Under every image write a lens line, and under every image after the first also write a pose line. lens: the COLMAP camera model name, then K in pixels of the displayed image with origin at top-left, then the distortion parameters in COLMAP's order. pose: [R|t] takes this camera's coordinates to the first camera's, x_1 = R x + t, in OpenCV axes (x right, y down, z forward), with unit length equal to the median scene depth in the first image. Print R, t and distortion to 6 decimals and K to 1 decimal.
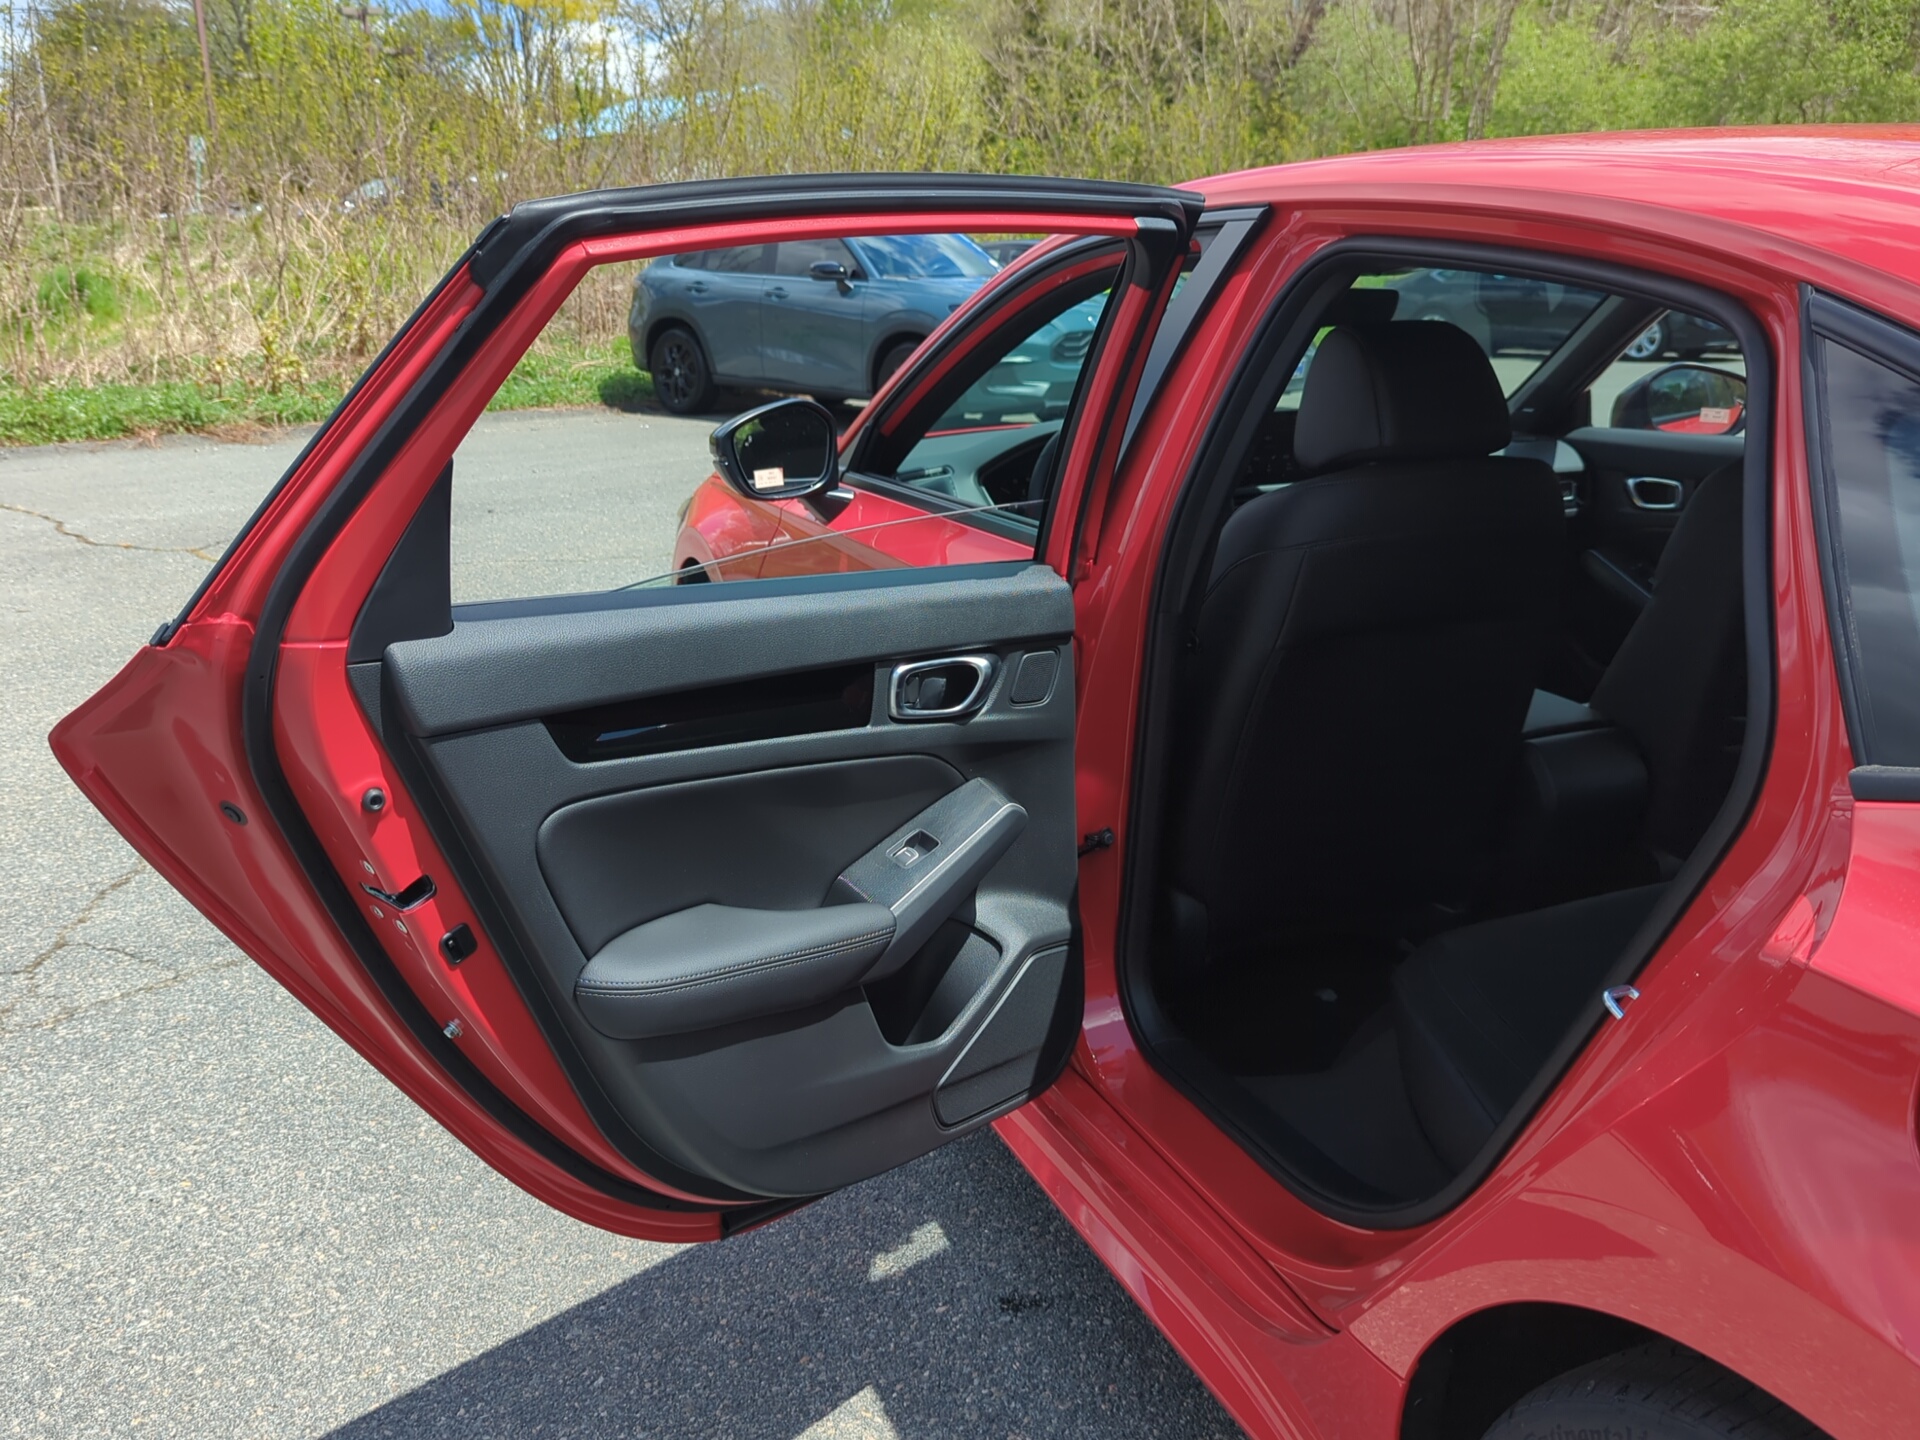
lens RADIAL K [[1562.6, 0, 979.1], [0, 1562.6, 694.3], [0, 0, 1]] dist [0.074350, -0.074970]
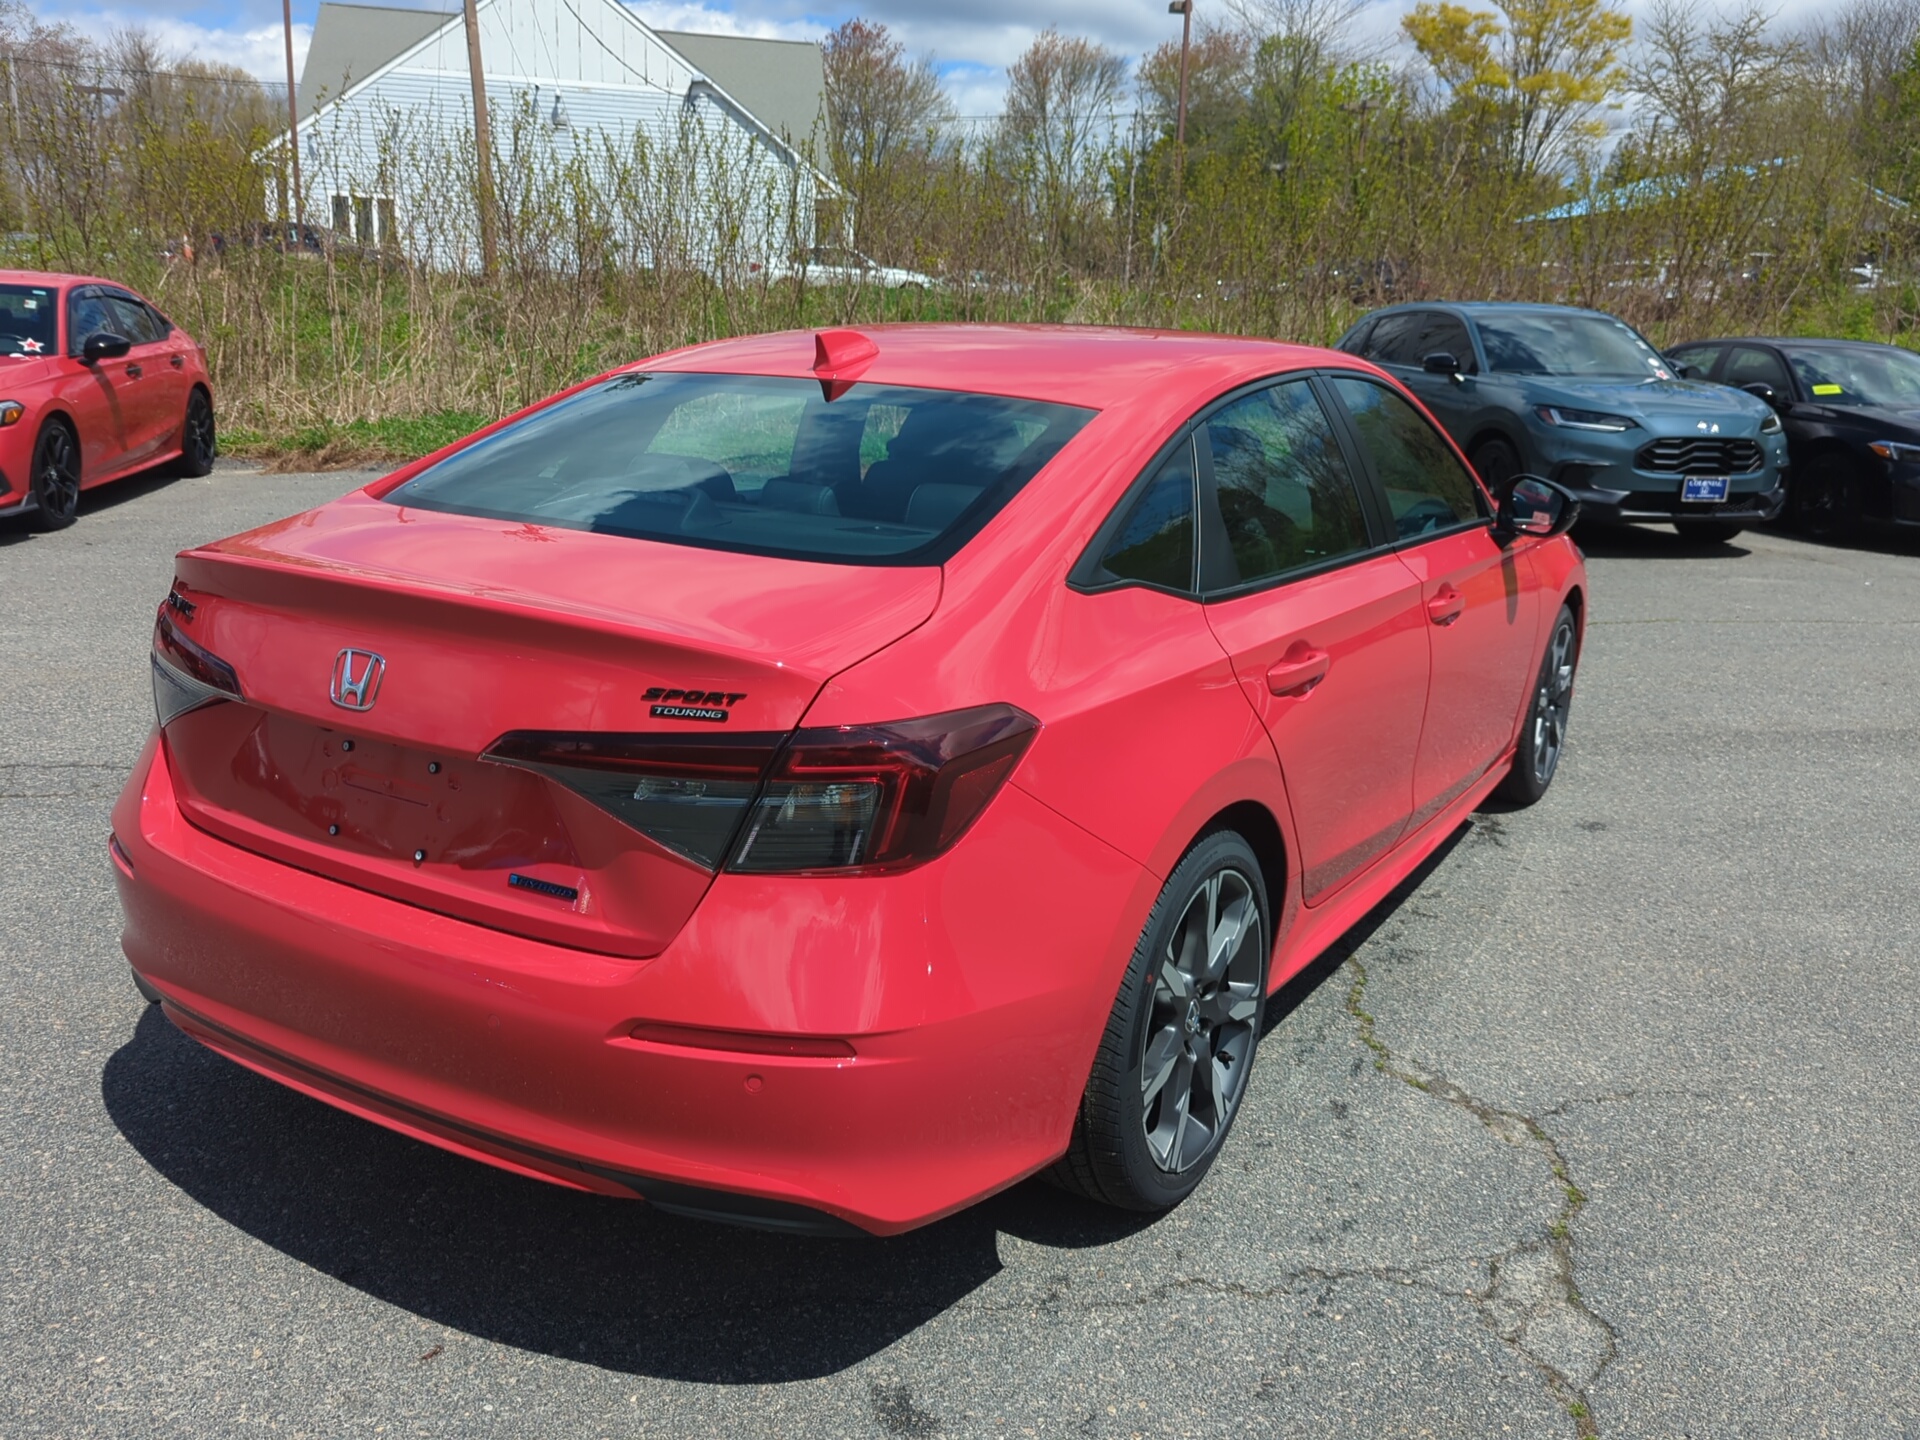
lens RADIAL K [[1562.6, 0, 979.1], [0, 1562.6, 694.3], [0, 0, 1]] dist [0.074350, -0.074970]
pose [[0.810650, 0.167005, -0.561209, 0.226795], [-0.190727, 0.981503, 0.016576, -0.021268], [0.553597, 0.093601, 0.827508, 0.027018]]
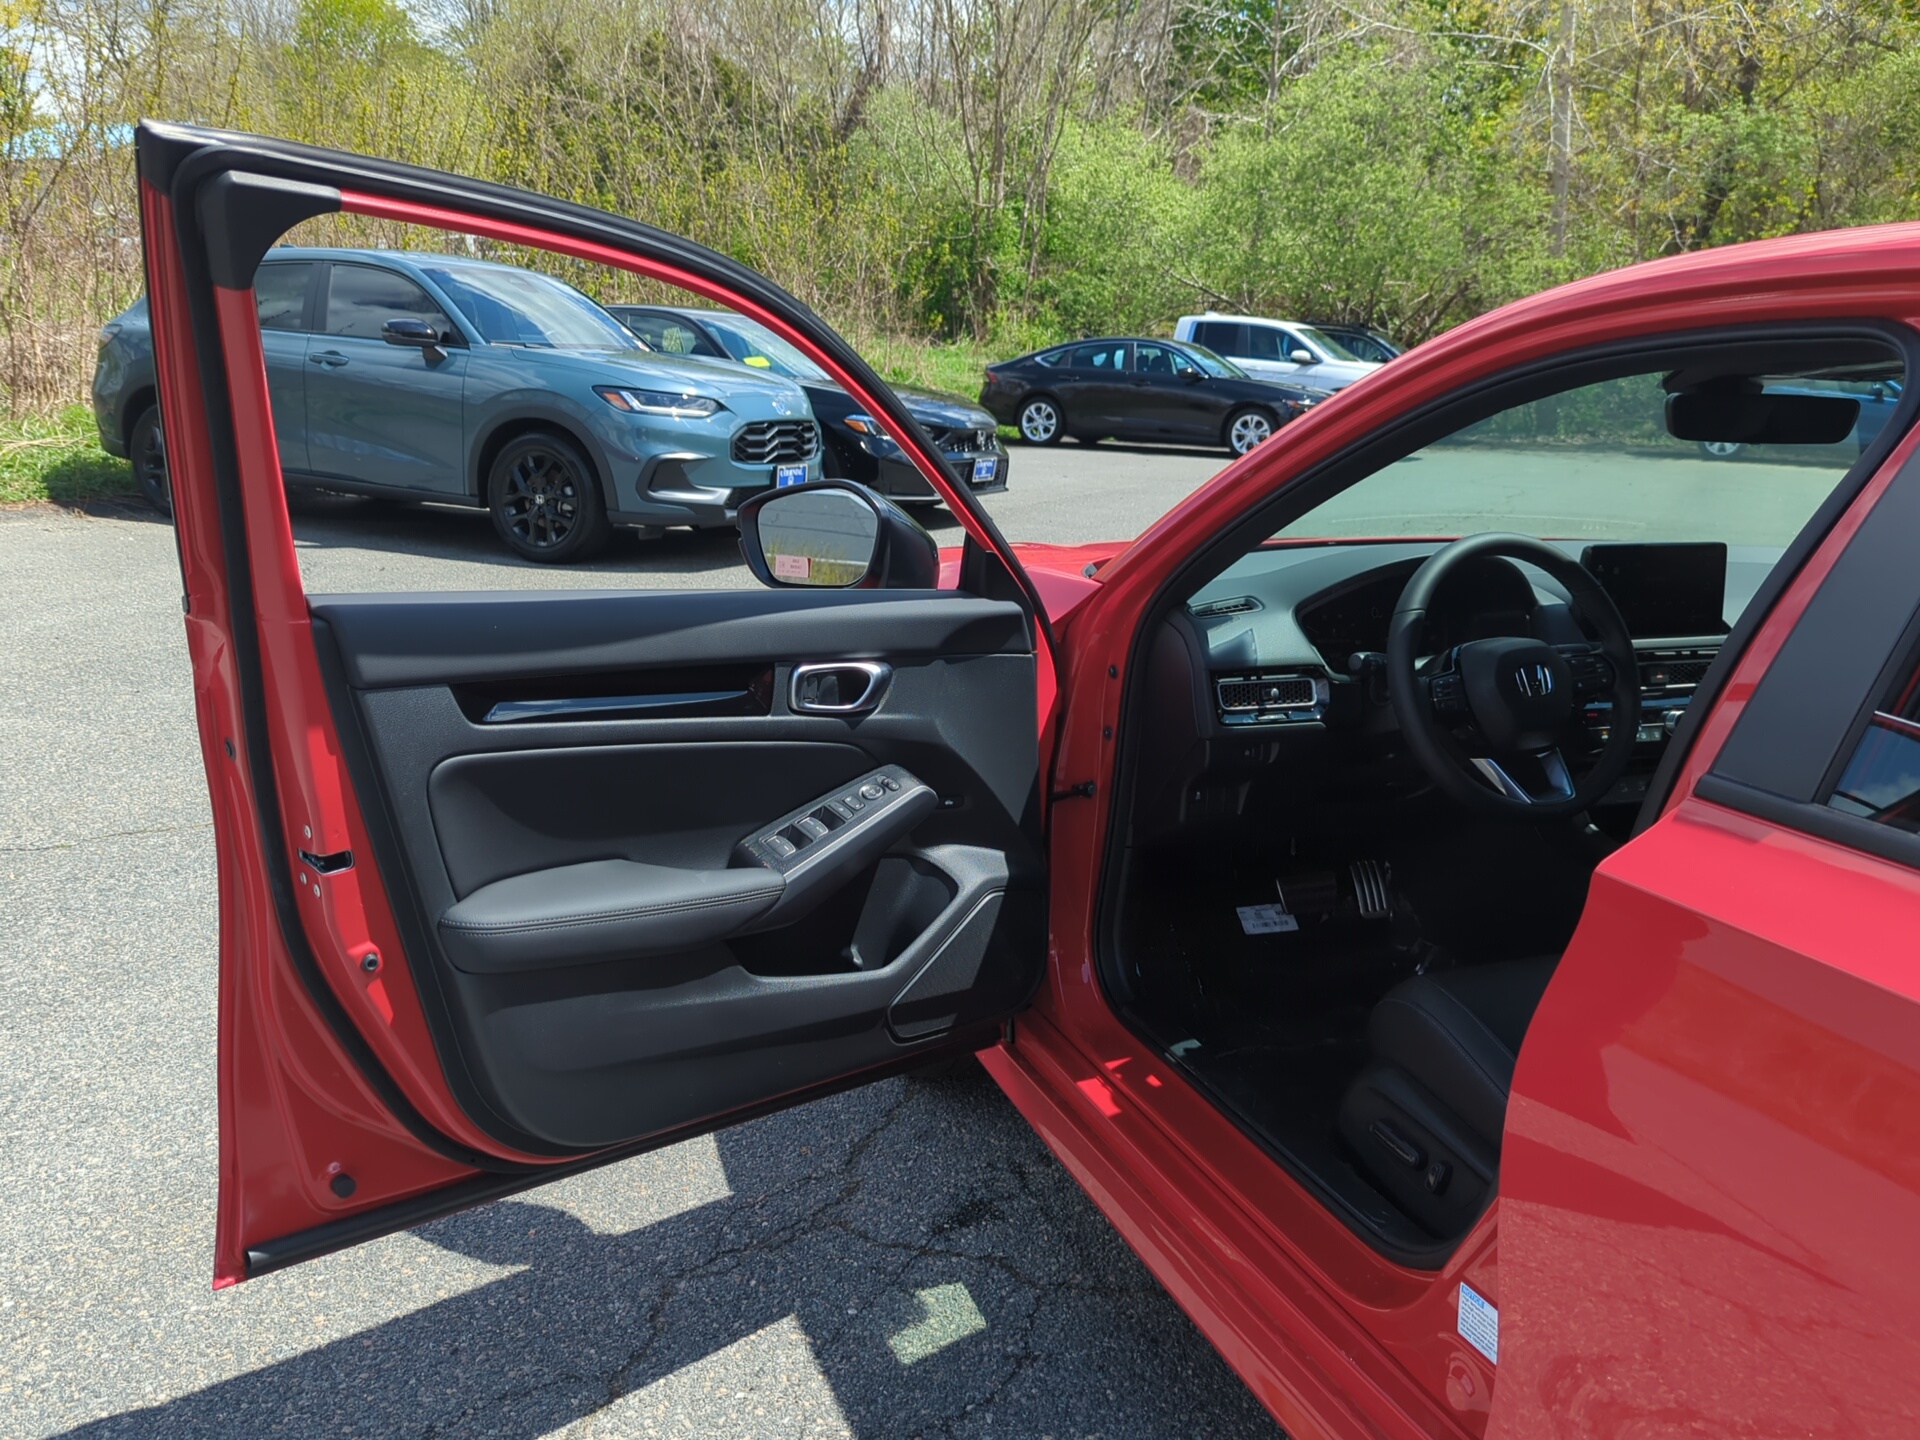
lens RADIAL K [[1562.6, 0, 979.1], [0, 1562.6, 694.3], [0, 0, 1]] dist [0.074350, -0.074970]
pose [[0.953354, -0.027324, 0.300615, -0.059737], [0.040819, 0.998417, -0.038703, -0.053592], [-0.299081, 0.049168, 0.952960, 0.197165]]
